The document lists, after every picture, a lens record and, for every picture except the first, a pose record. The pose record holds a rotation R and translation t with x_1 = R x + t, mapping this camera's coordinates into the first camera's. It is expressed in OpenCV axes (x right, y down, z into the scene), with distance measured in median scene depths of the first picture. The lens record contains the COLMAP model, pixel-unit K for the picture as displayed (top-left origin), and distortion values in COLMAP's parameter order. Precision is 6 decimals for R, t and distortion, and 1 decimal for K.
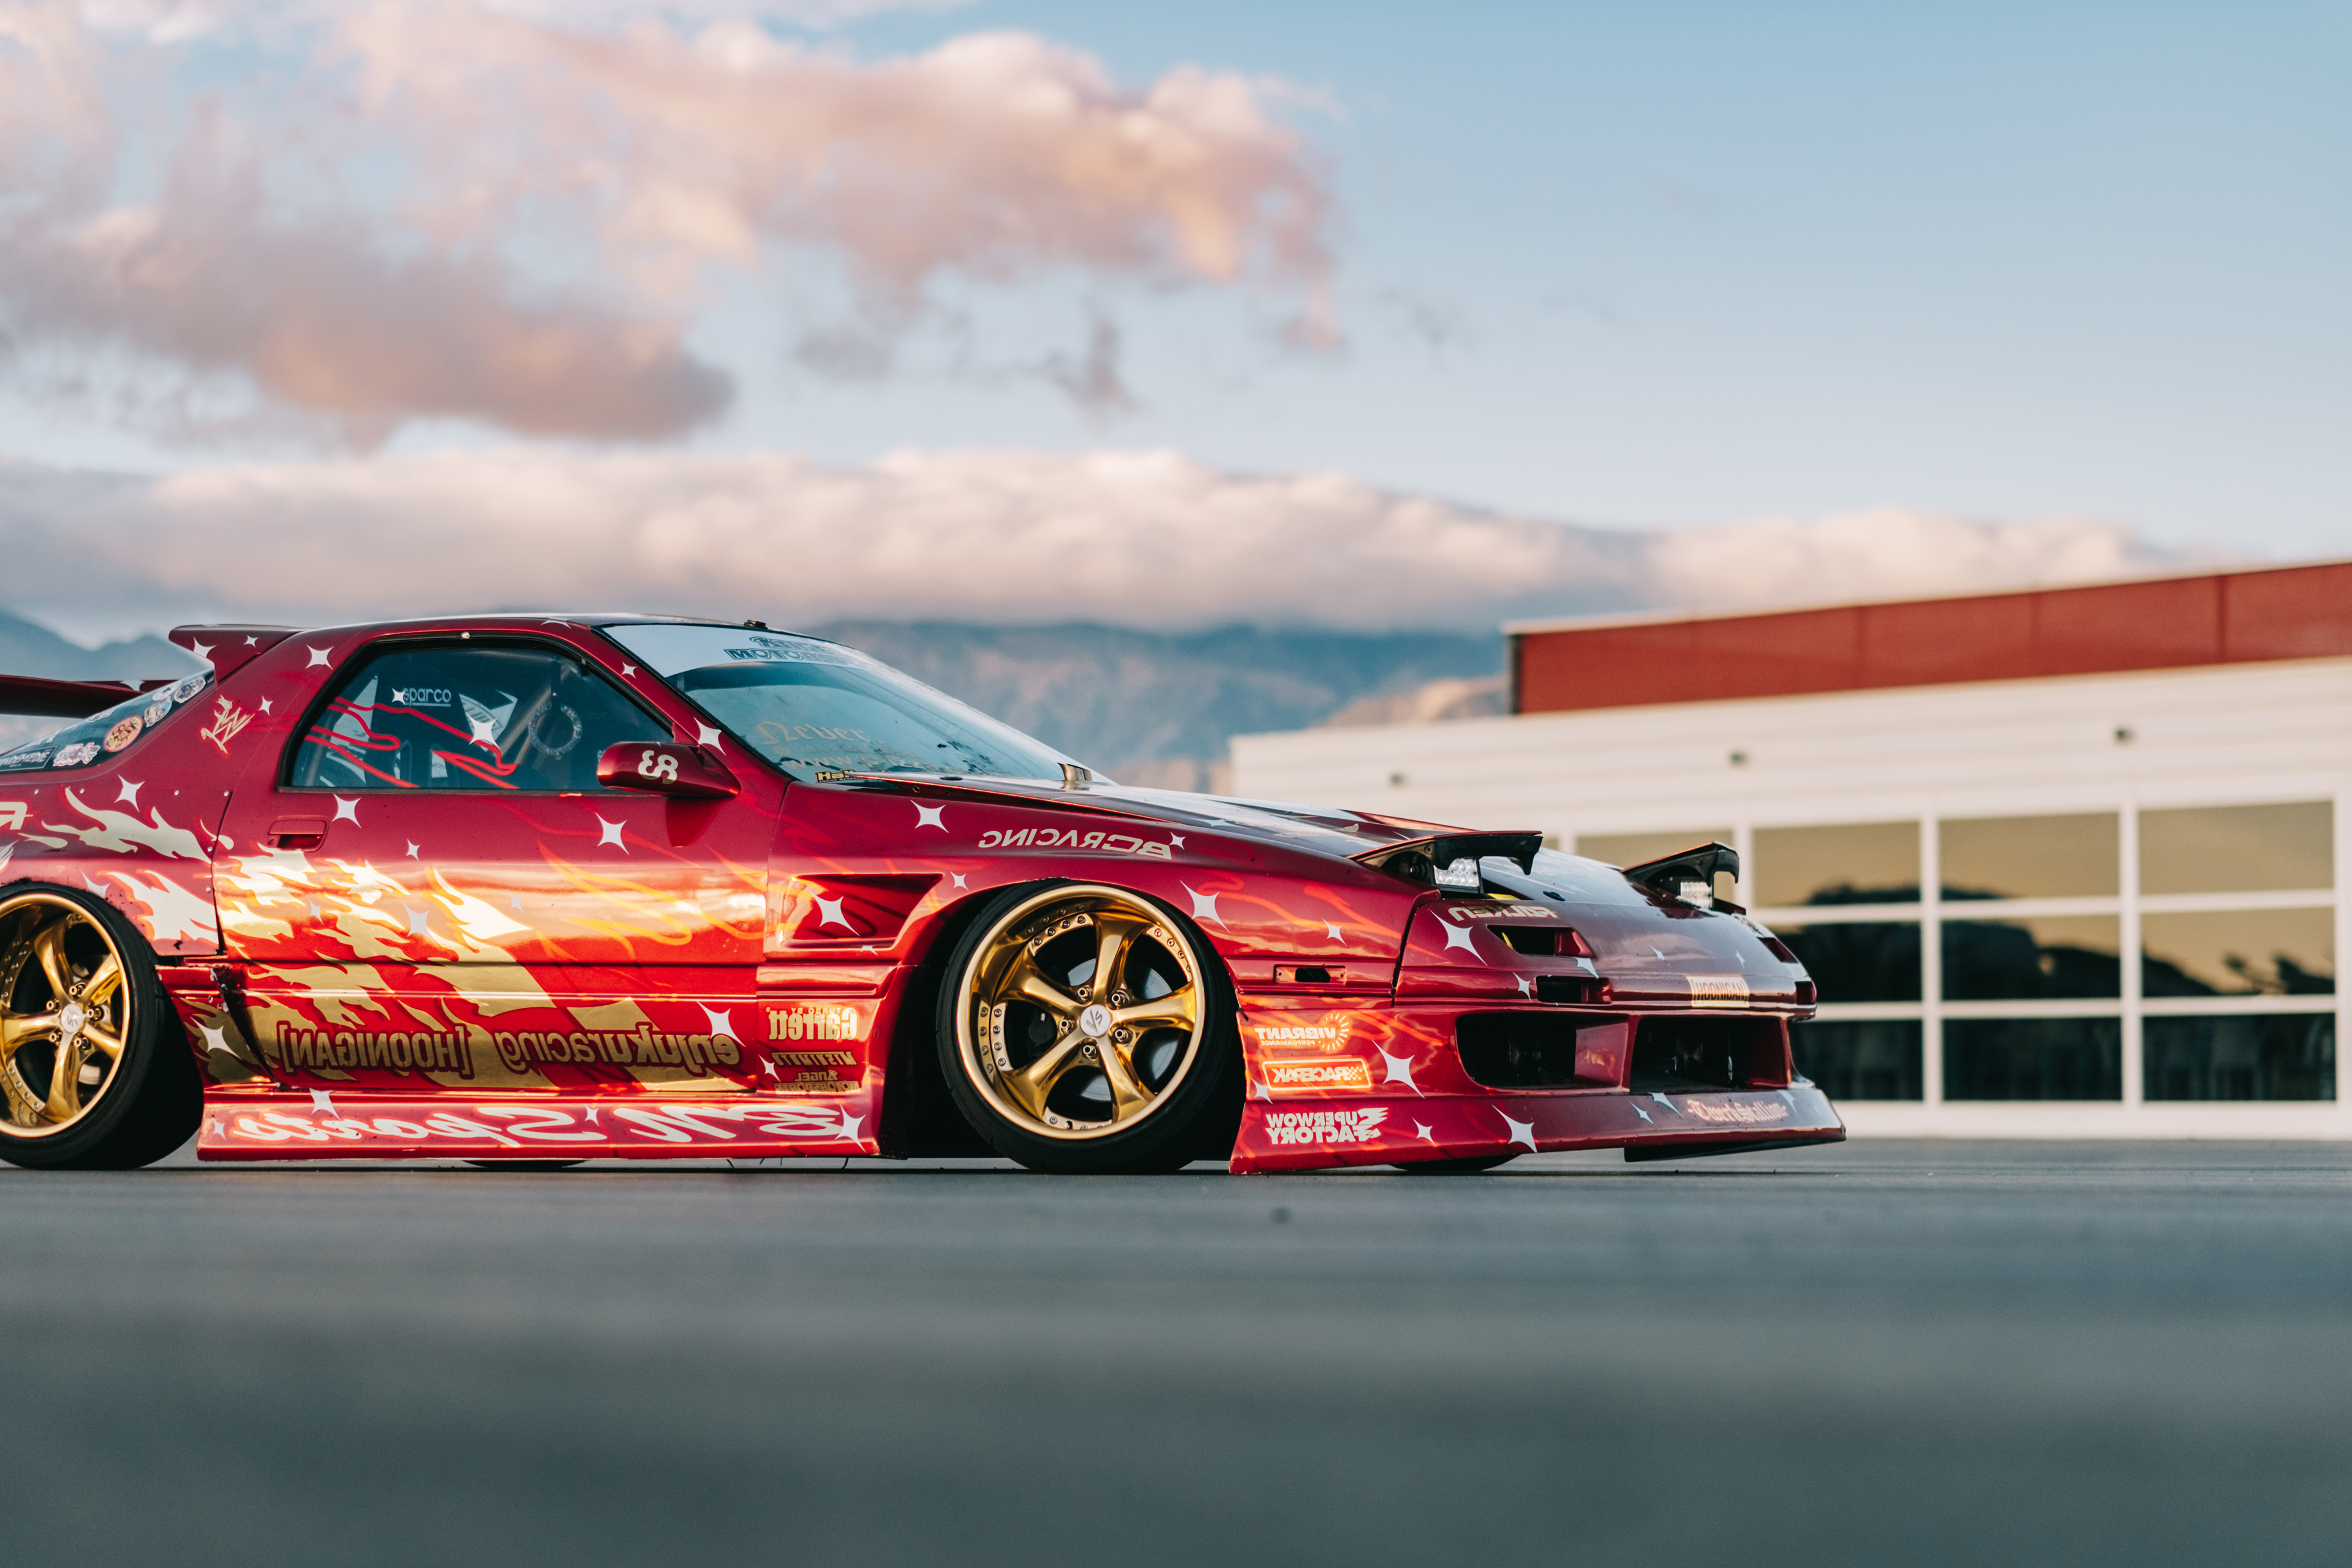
lens RADIAL K [[5782.6, 0, 1176.0], [0, 5782.6, 784.0], [0, 0, 1]] dist [0.044275, -0.656193]
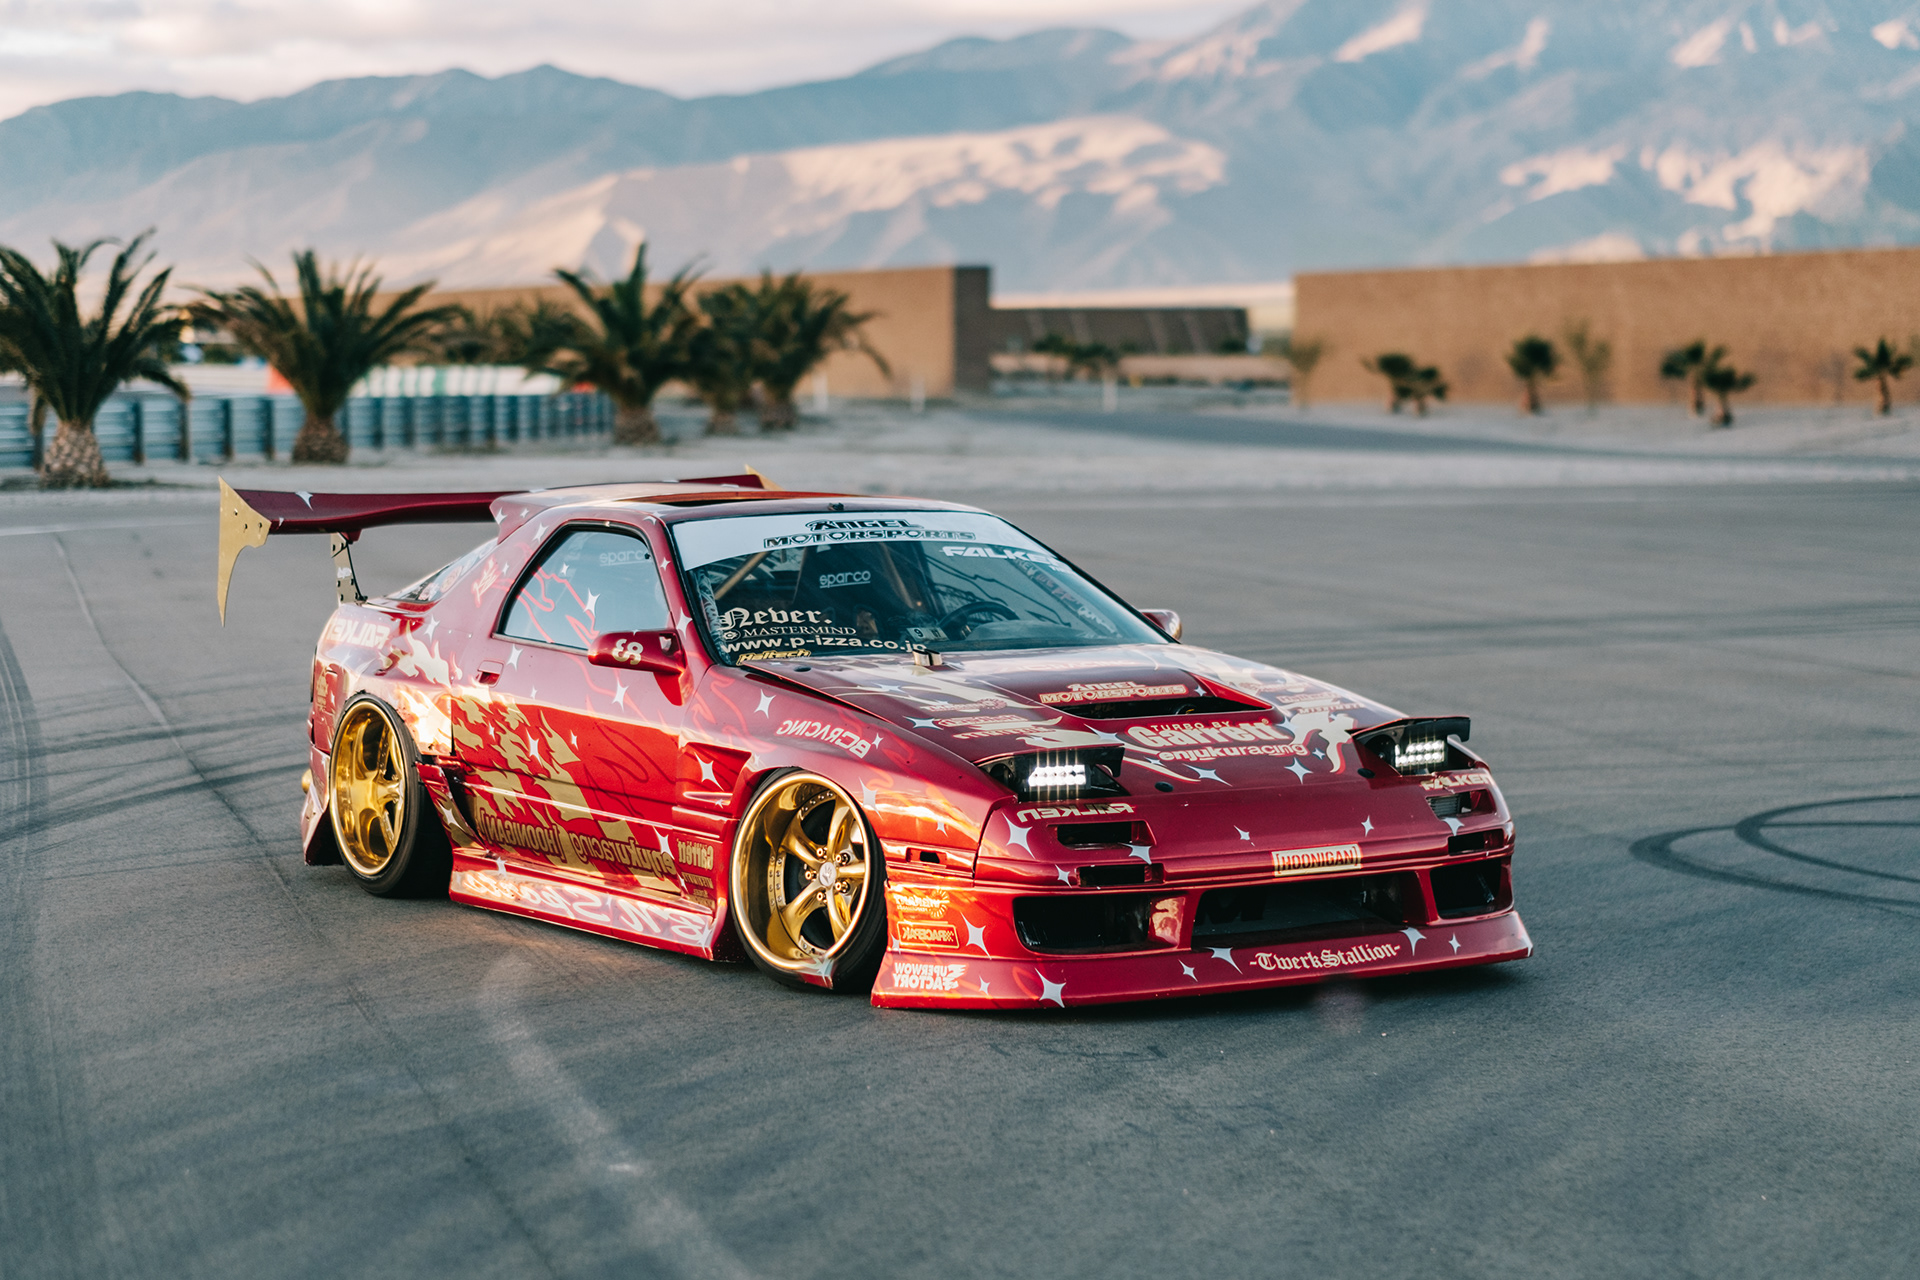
lens RADIAL K [[4660.2, 0, 960.5], [0, 4660.2, 688.8], [0, 0, 1]] dist [0.063319, -0.452231]
pose [[0.880780, 0.026420, -0.472788, 0.489379], [0.035516, 0.991944, 0.121595, -0.122888], [0.472192, -0.123890, 0.872746, 0.088435]]
